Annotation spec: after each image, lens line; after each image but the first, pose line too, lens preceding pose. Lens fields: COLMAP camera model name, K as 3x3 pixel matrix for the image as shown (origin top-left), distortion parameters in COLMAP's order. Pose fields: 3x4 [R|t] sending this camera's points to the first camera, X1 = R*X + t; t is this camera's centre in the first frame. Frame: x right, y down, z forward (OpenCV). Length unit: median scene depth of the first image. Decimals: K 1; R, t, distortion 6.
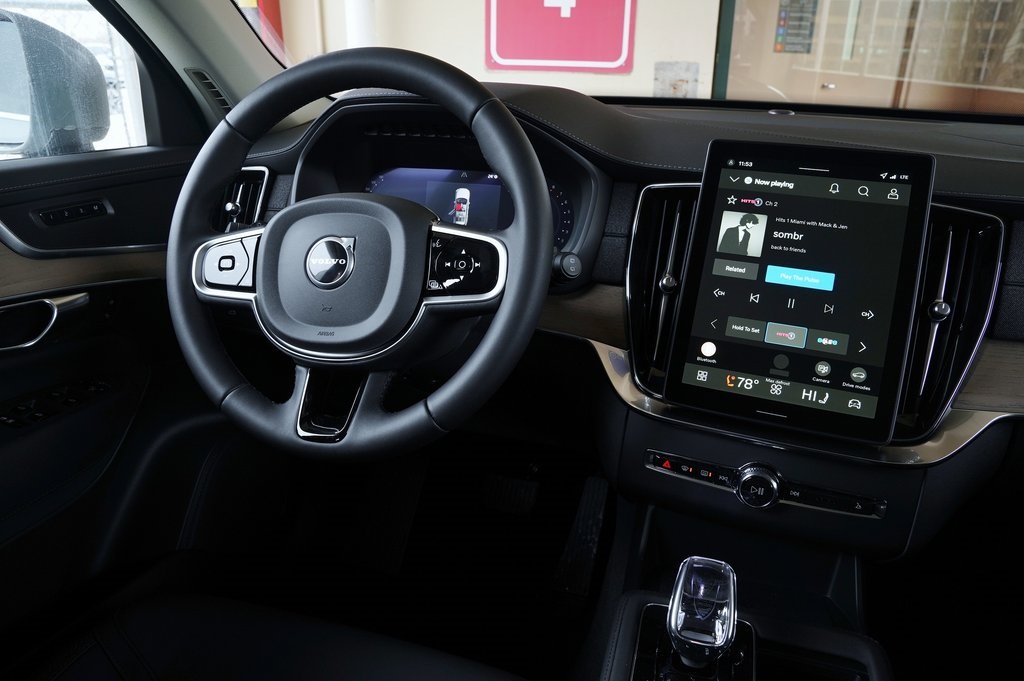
lens RADIAL K [[702.8, 0, 510.2], [0, 702.8, 338.6], [0, 0, 1]] dist [-0.123856, 0.074969]
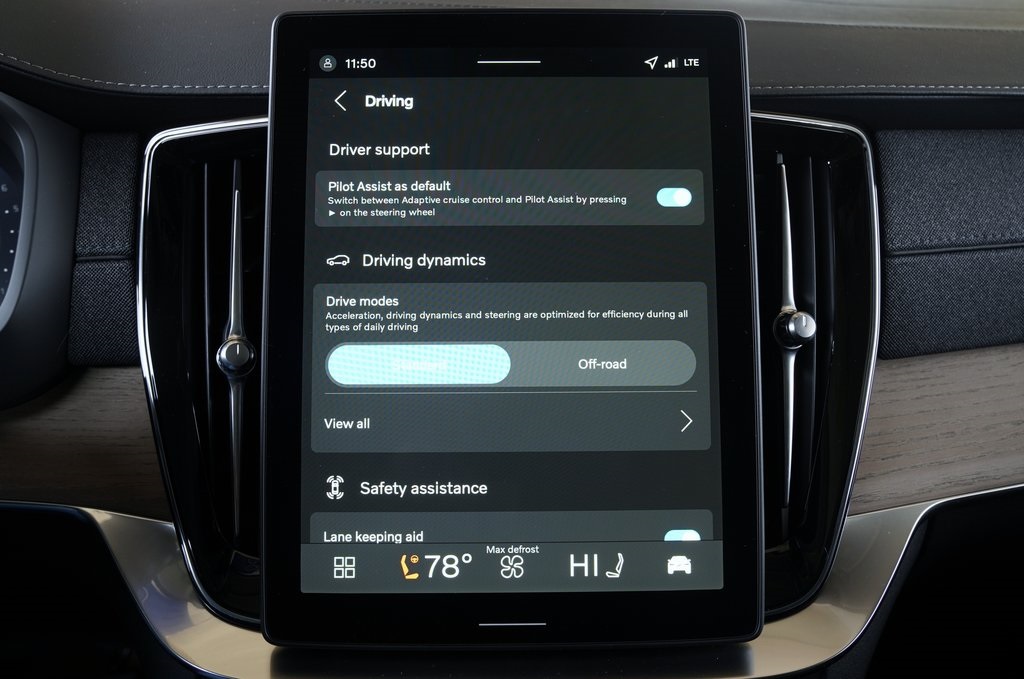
lens RADIAL K [[887.0, 0, 508.1], [0, 887.0, 340.5], [0, 0, 1]] dist [-0.064325, 0.013799]
pose [[0.903363, -0.181372, 0.388637, 0.183869], [0.169555, 0.983387, 0.064814, -0.104482], [-0.393936, 0.007345, 0.919108, 0.466778]]
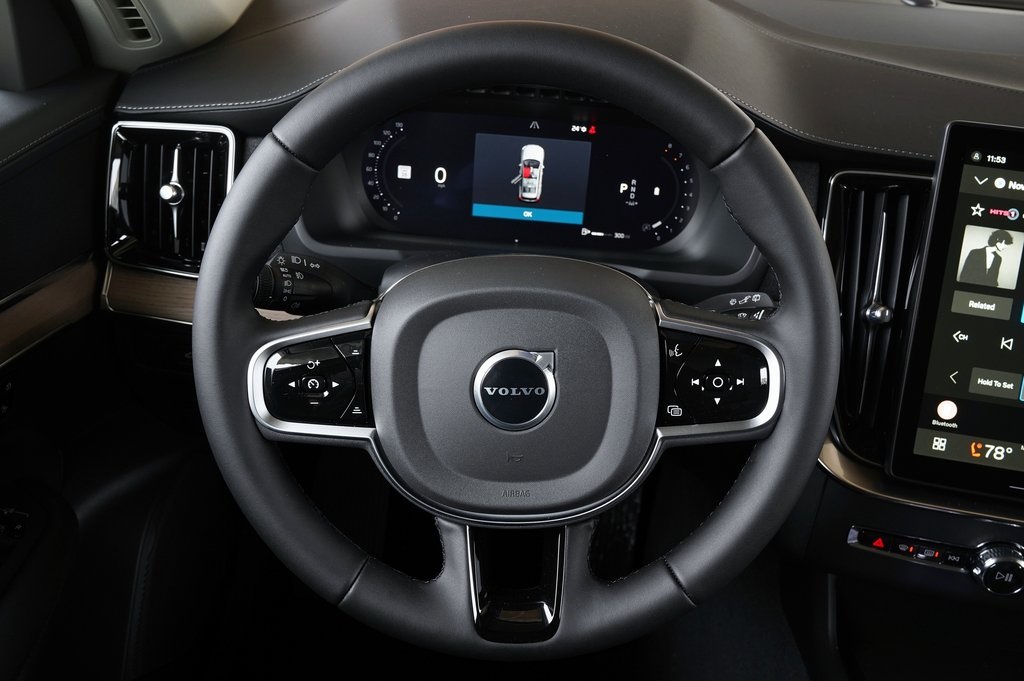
lens RADIAL K [[890.2, 0, 526.1], [0, 890.2, 314.2], [0, 0, 1]] dist [-0.045647, 0.033853]
pose [[0.966408, -0.094691, 0.238933, -0.407937], [0.043180, 0.976261, 0.212250, -0.327722], [-0.253359, -0.194803, 0.947555, 0.205133]]
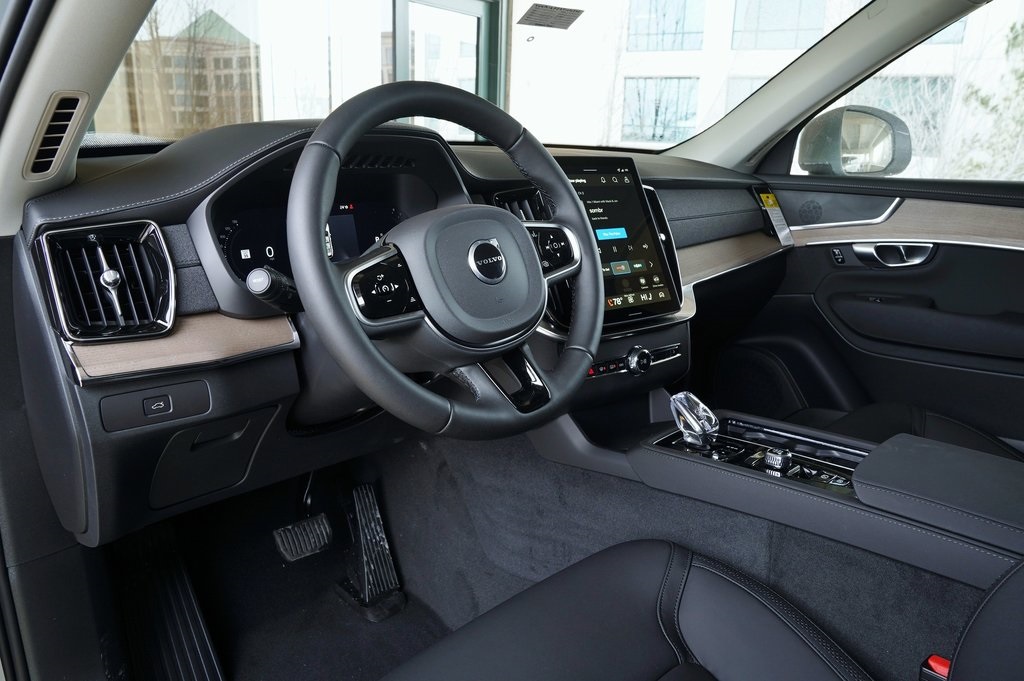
lens RADIAL K [[702.8, 0, 512.6], [0, 702.8, 348.3], [0, 0, 1]] dist [-0.123856, 0.074969]
pose [[0.492785, -0.253316, 0.832463, -1.147865], [0.311652, 0.944602, 0.102954, -0.074902], [-0.812426, 0.208704, 0.544432, 0.335460]]
